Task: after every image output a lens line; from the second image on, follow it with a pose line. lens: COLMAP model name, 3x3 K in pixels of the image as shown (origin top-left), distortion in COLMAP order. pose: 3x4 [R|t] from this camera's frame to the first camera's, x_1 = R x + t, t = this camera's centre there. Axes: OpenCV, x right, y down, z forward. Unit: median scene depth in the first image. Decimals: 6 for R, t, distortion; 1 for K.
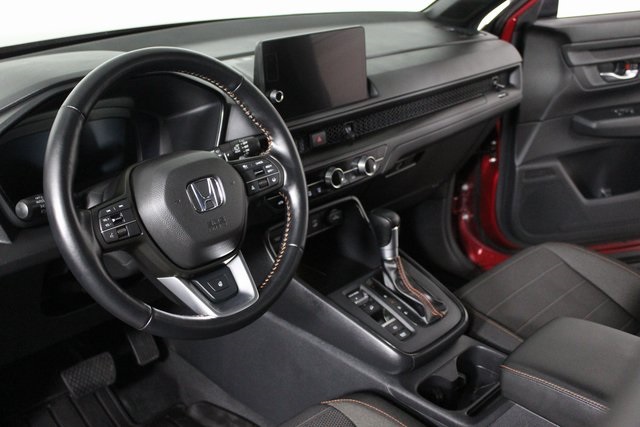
lens RADIAL K [[725.5, 0, 320.0], [0, 725.5, 213.5], [0, 0, 1]] dist [-0.063752, 0.022798]
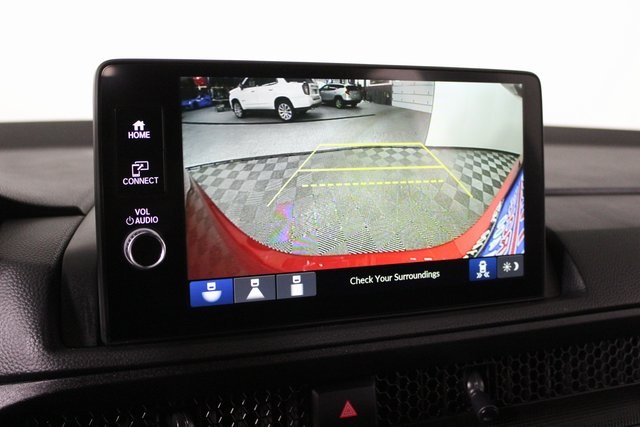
lens RADIAL K [[725.5, 0, 320.0], [0, 725.5, 213.5], [0, 0, 1]] dist [-0.063752, 0.022798]
pose [[0.899607, 0.068543, -0.431288, 0.073391], [-0.172047, 0.963360, -0.205762, -0.074083], [0.401382, 0.259306, 0.878438, 0.443317]]
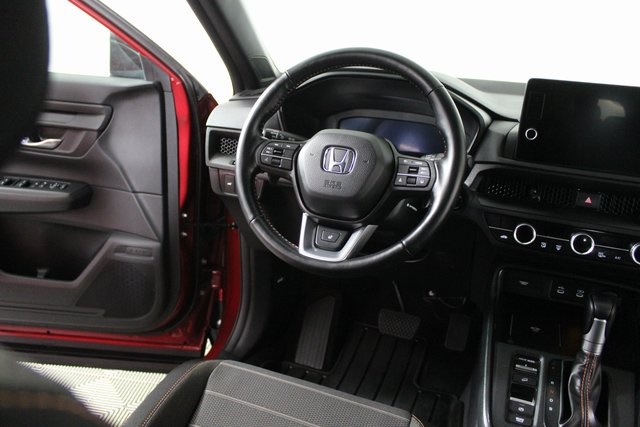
lens RADIAL K [[531.3, 0, 313.9], [0, 531.3, 214.8], [0, 0, 1]] dist [-0.167811, 0.147170]
pose [[0.366763, 0.316018, -0.874996, 0.282063], [-0.404565, 0.901127, 0.155878, -0.029296], [0.837742, 0.296822, 0.458350, 0.261678]]
